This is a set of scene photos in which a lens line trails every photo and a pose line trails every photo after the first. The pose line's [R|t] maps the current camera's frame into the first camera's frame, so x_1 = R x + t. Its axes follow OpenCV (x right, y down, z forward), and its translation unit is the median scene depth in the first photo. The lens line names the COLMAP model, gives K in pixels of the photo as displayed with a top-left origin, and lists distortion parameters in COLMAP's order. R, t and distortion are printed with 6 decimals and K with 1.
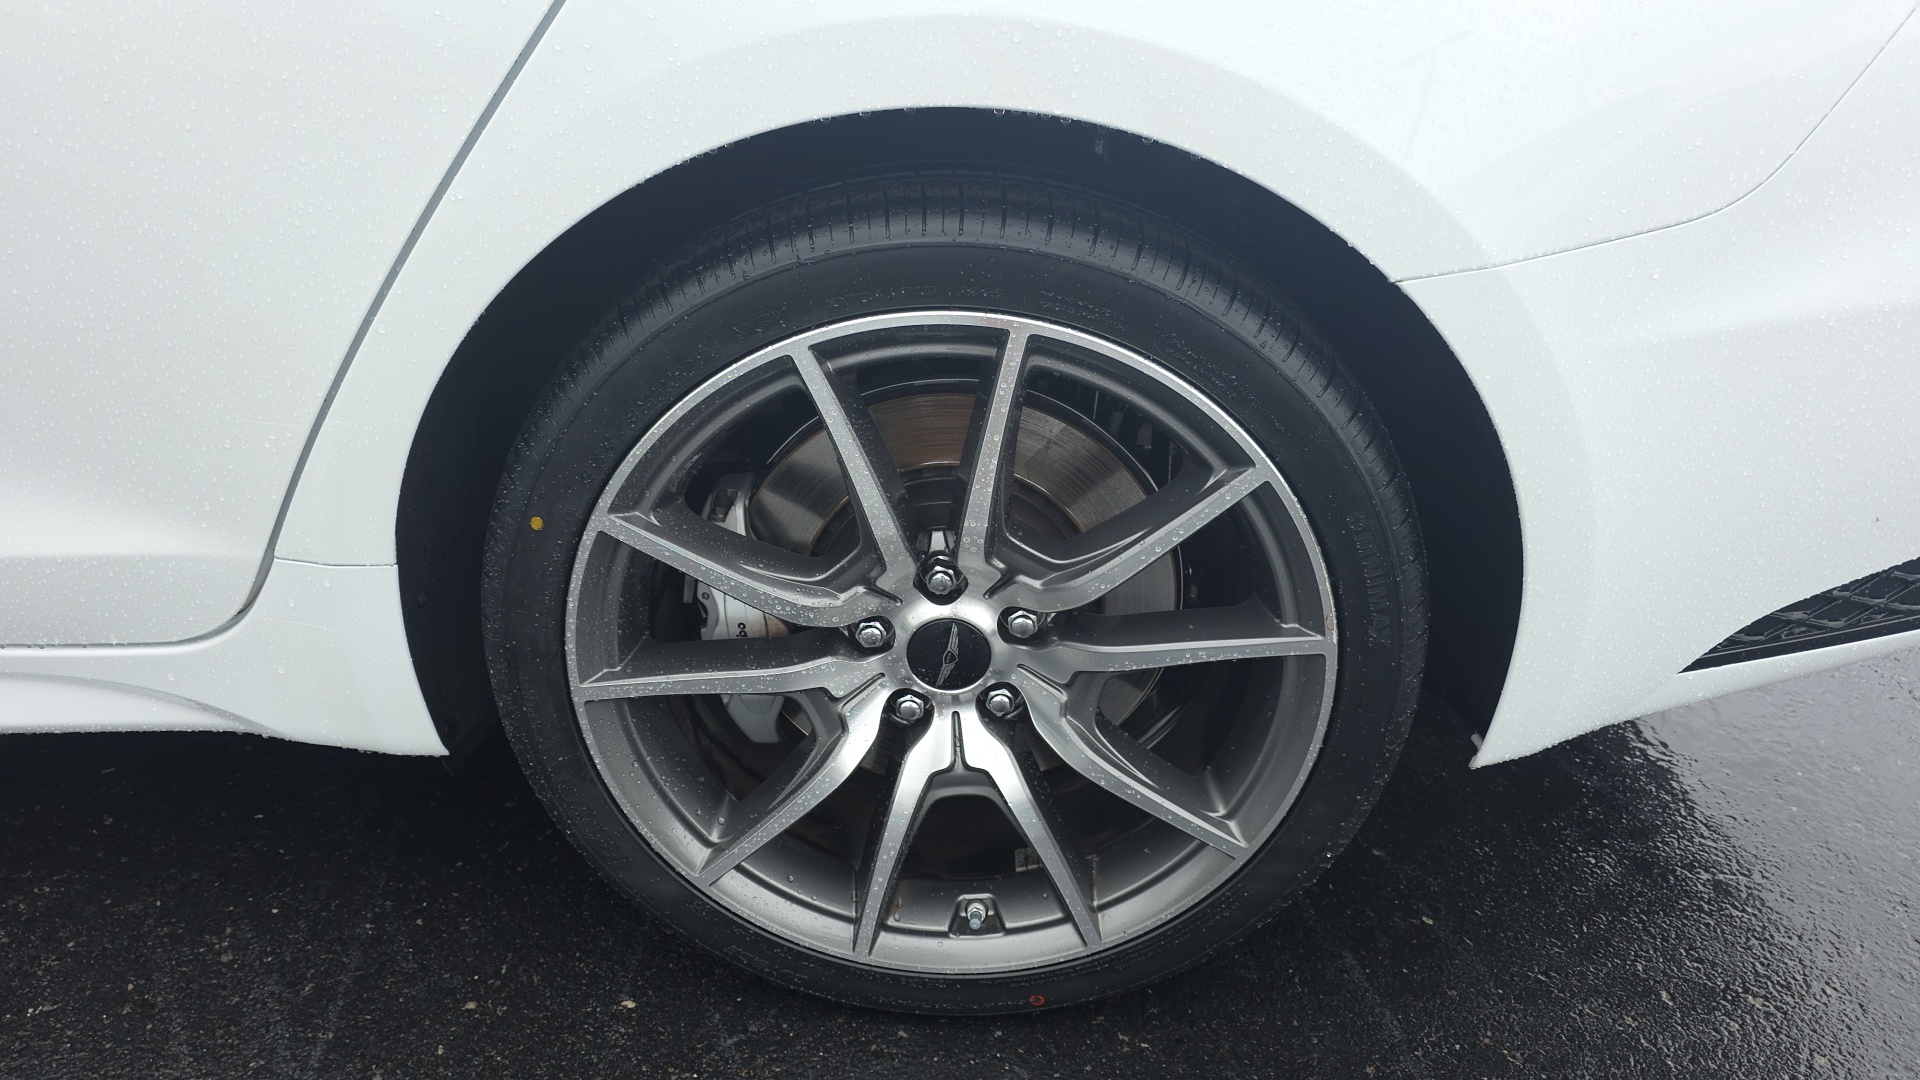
lens RADIAL K [[1312.8, 0, 967.8], [0, 1312.8, 546.9], [0, 0, 1]] dist [0.054352, -0.058934]
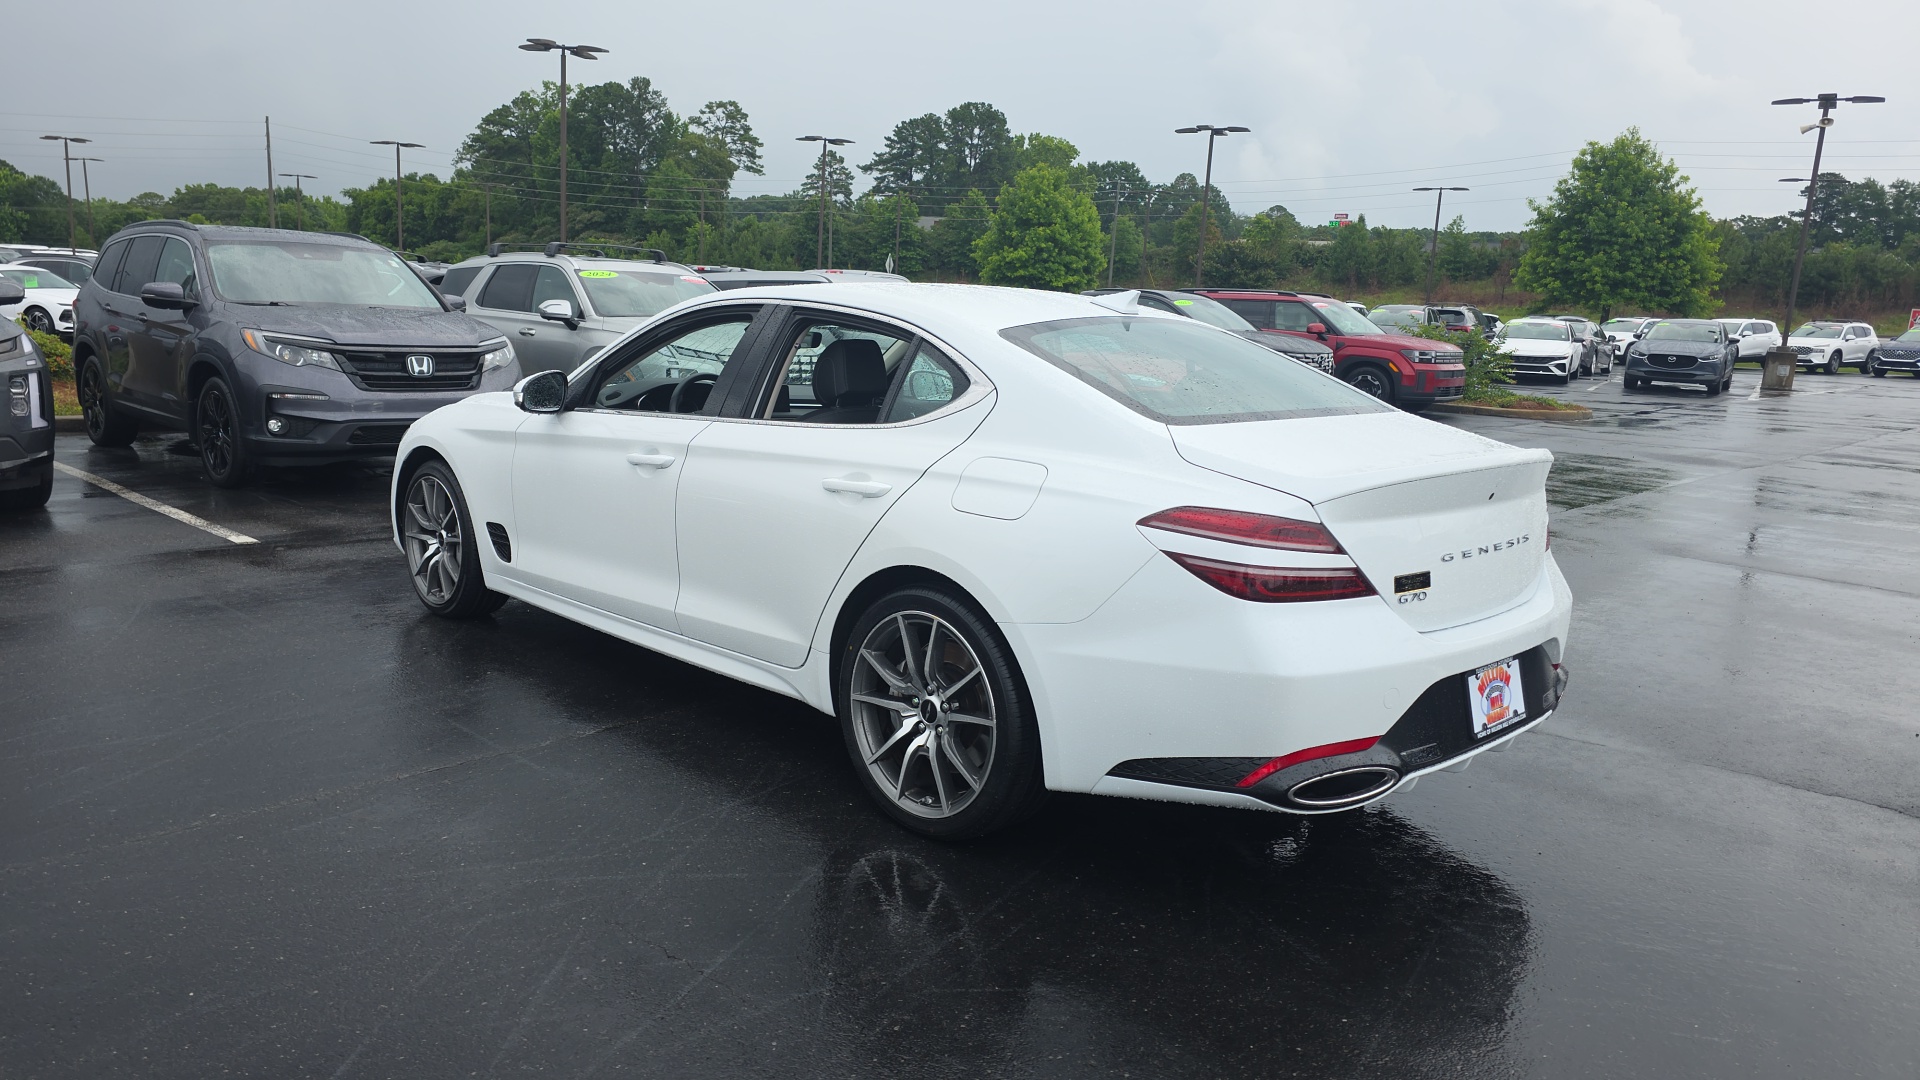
lens RADIAL K [[1312.8, 0, 950.2], [0, 1312.8, 548.7], [0, 0, 1]] dist [0.054352, -0.058934]
pose [[0.714133, 0.131838, -0.687483, 2.542644], [-0.341102, 0.923156, -0.177291, 0.301285], [0.611281, 0.361111, 0.704226, -1.710626]]
